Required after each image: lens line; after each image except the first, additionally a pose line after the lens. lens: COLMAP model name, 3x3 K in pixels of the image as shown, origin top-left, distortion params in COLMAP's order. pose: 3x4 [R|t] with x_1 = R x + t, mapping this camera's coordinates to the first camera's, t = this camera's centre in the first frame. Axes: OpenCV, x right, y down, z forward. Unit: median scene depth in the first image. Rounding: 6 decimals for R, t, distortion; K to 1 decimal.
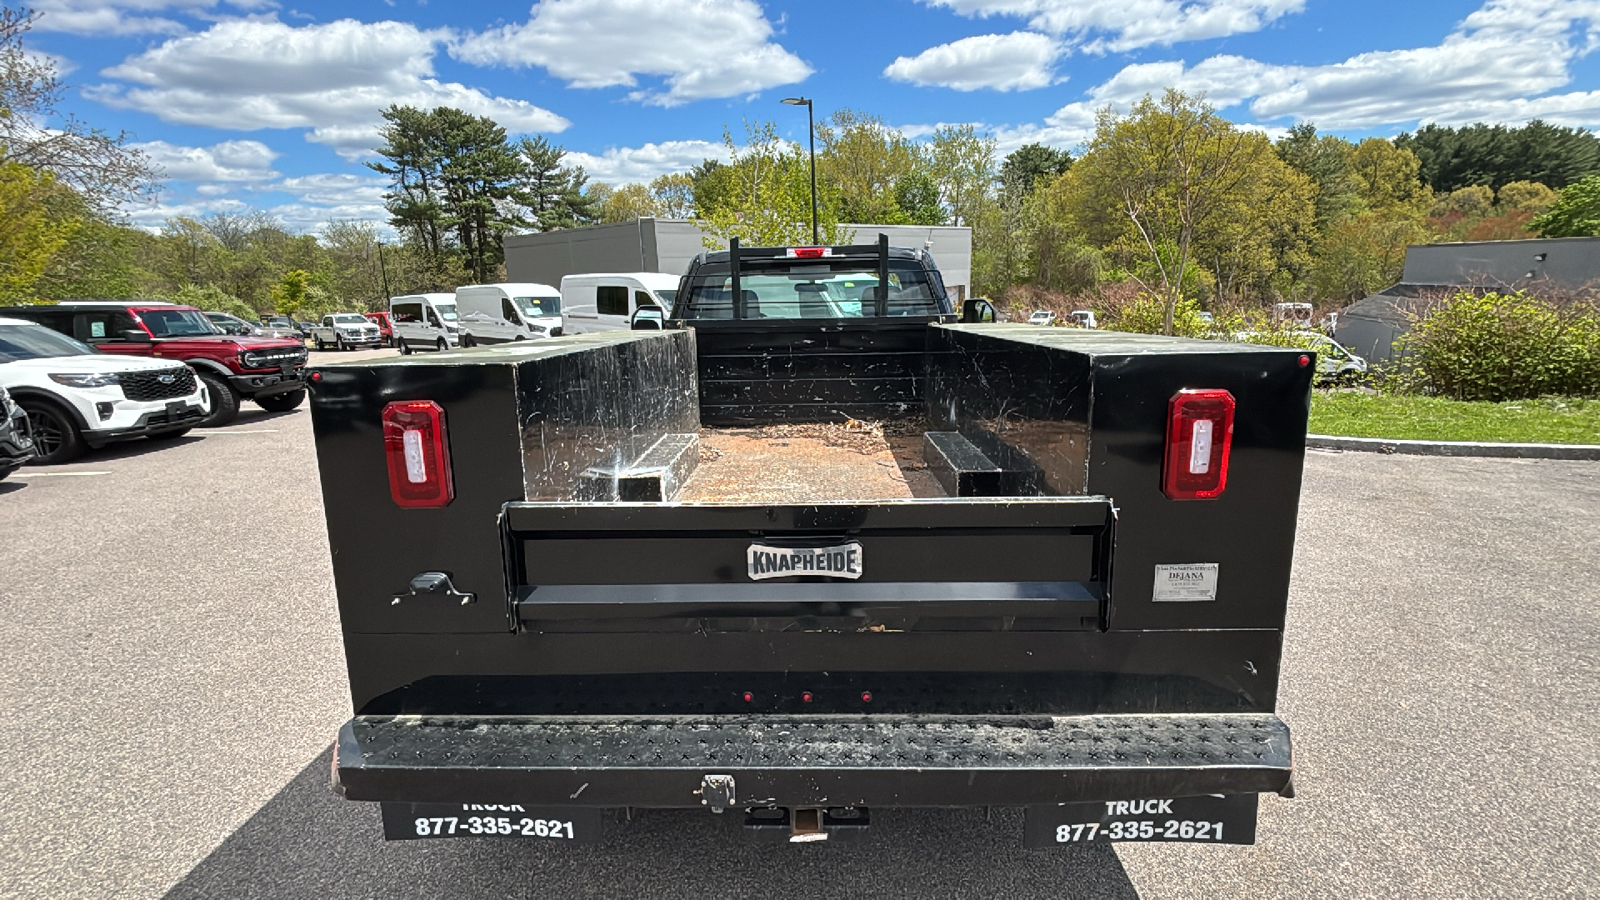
lens RADIAL K [[744.7, 0, 799.6], [0, 744.7, 440.3], [0, 0, 1]] dist [-0.005259, 0.001607]
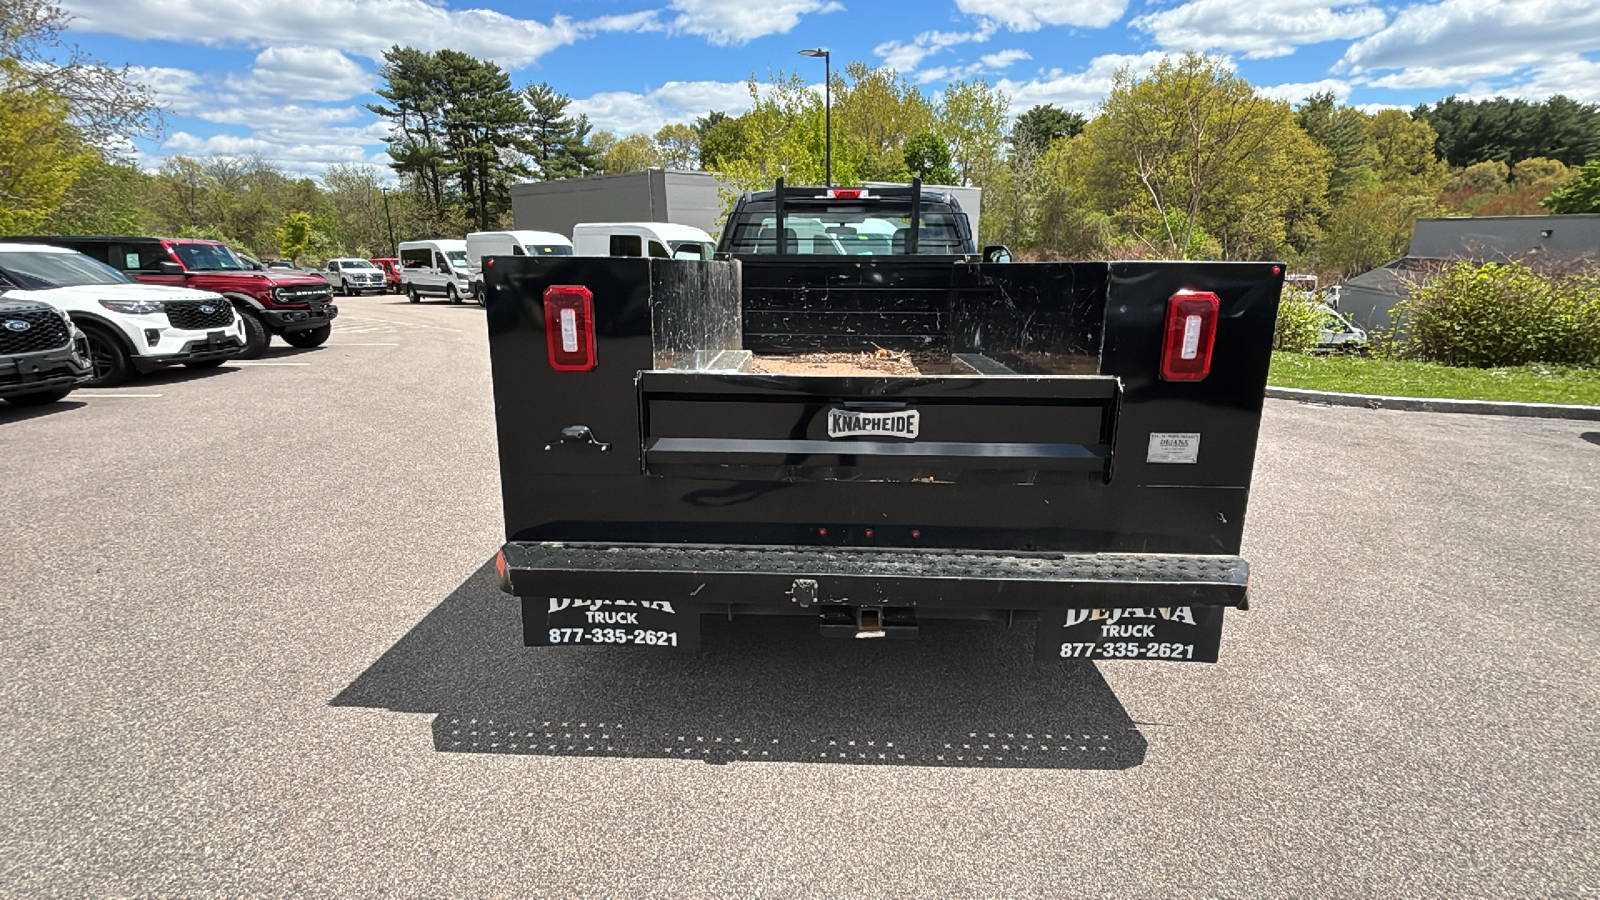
lens RADIAL K [[744.7, 0, 798.0], [0, 744.7, 439.9], [0, 0, 1]] dist [-0.005259, 0.001607]
pose [[0.999615, 0.027736, 0.000963, -0.019815], [-0.027749, 0.998273, 0.051778, 0.021052], [0.000474, -0.051785, 0.998658, -0.043006]]
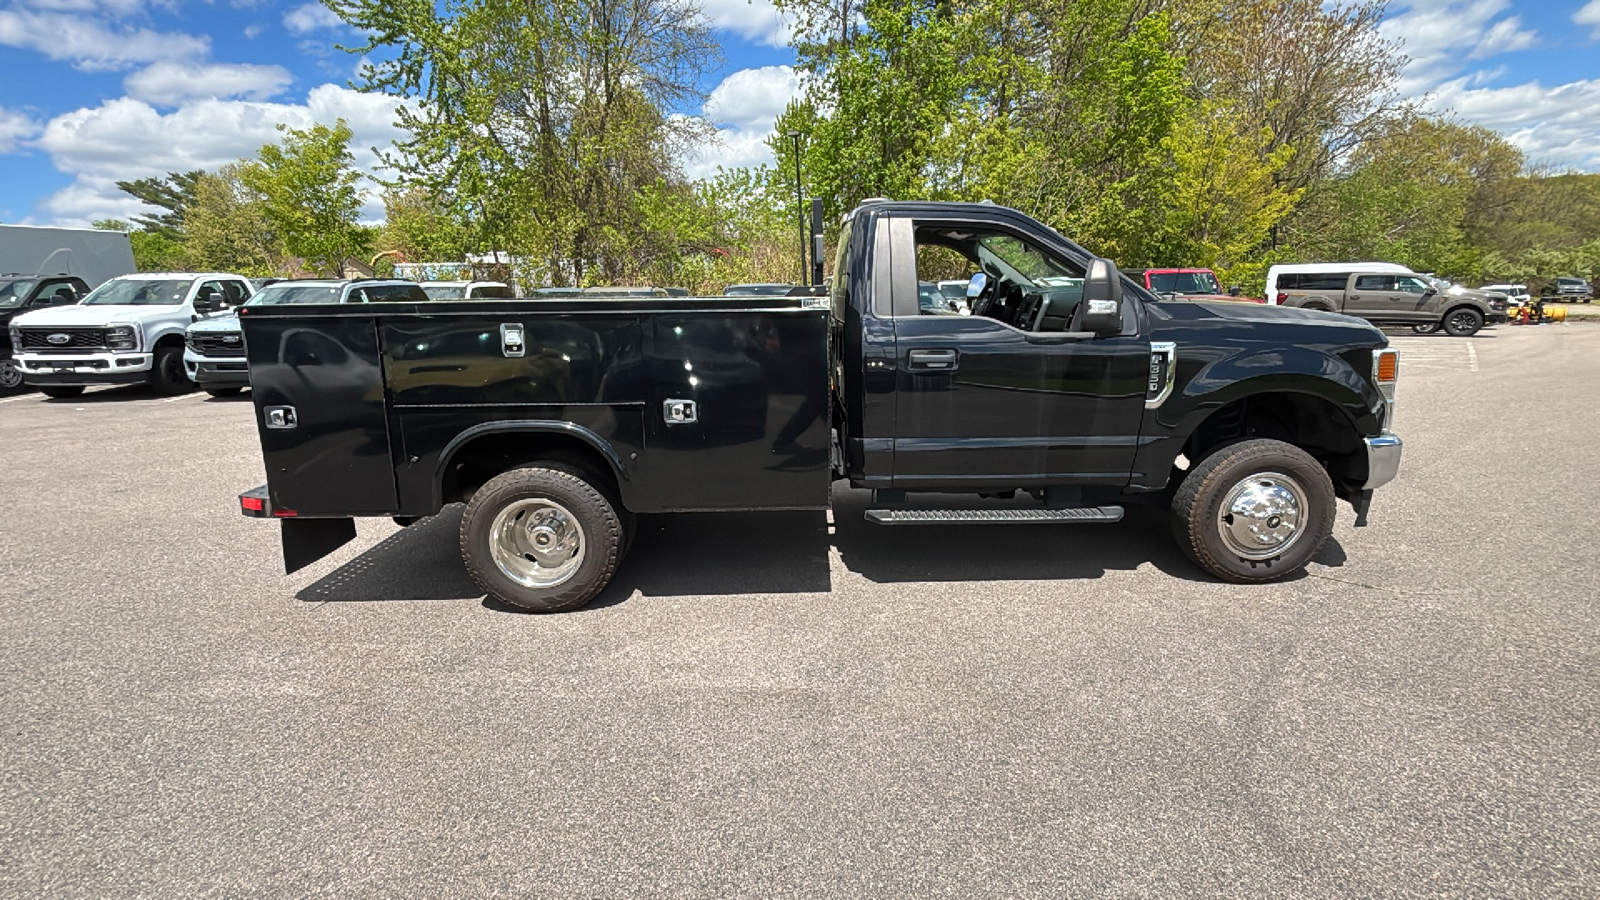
lens RADIAL K [[744.7, 0, 808.8], [0, 744.7, 465.7], [0, 0, 1]] dist [-0.005259, 0.001607]
pose [[0.023039, 0.246649, -0.968831, 0.419829], [-0.160985, 0.957357, 0.239899, -0.067126], [0.986688, 0.150440, 0.061763, 0.377316]]
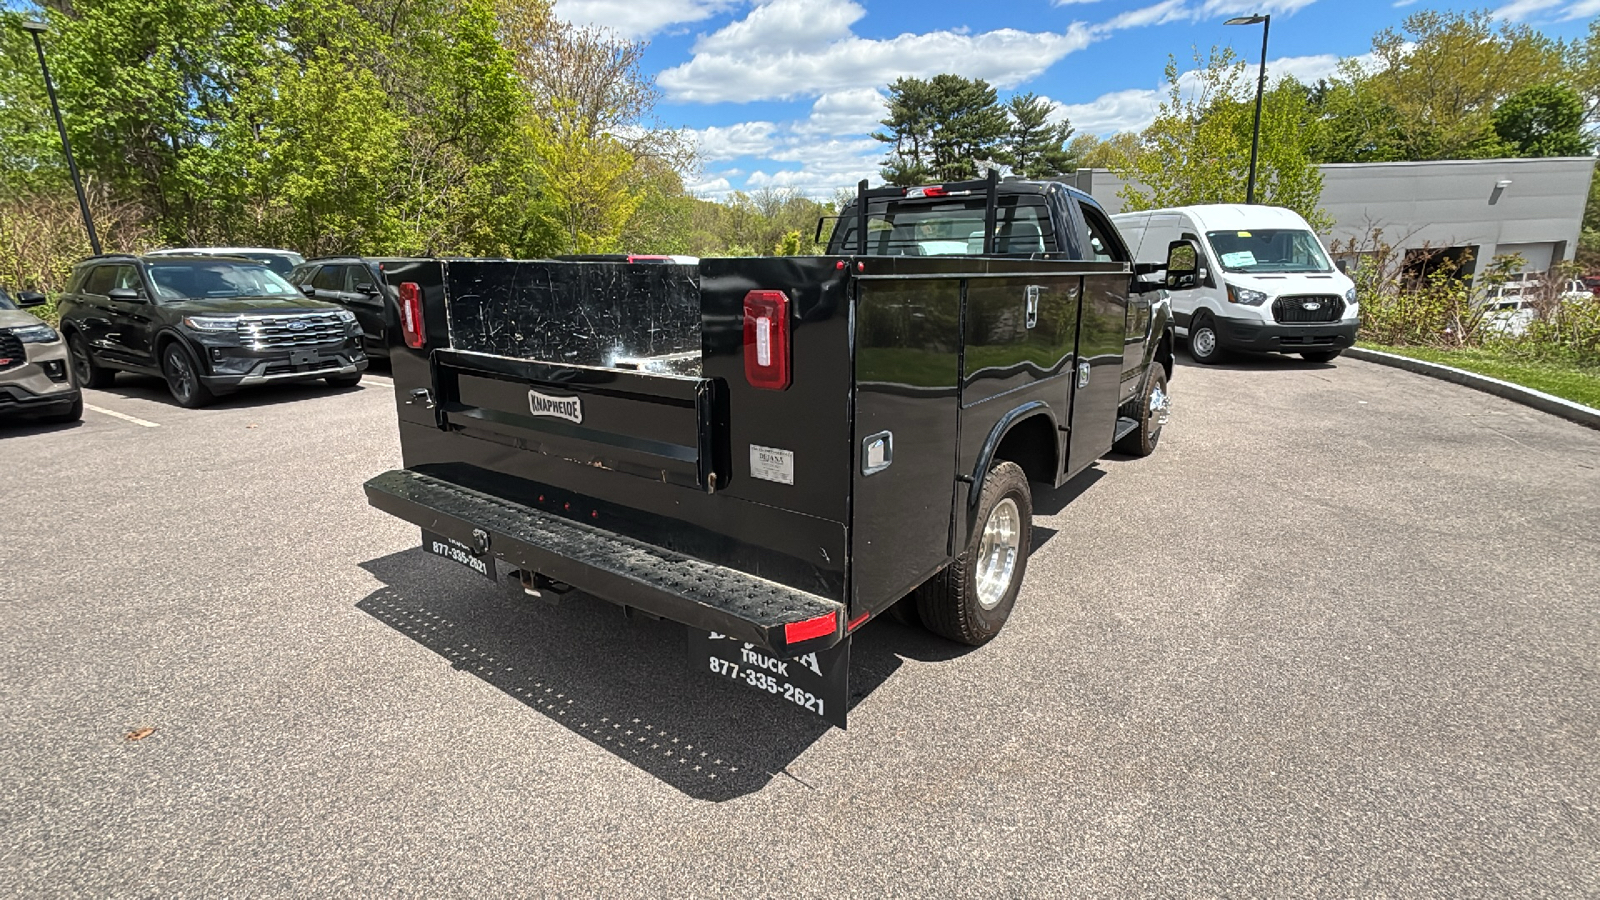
lens RADIAL K [[744.7, 0, 804.0], [0, 744.7, 448.0], [0, 0, 1]] dist [-0.005259, 0.001607]
pose [[0.822653, 0.149510, -0.548533, 0.190825], [-0.116429, 0.988659, 0.094860, 0.008759], [0.556494, -0.014172, 0.830730, 0.014515]]
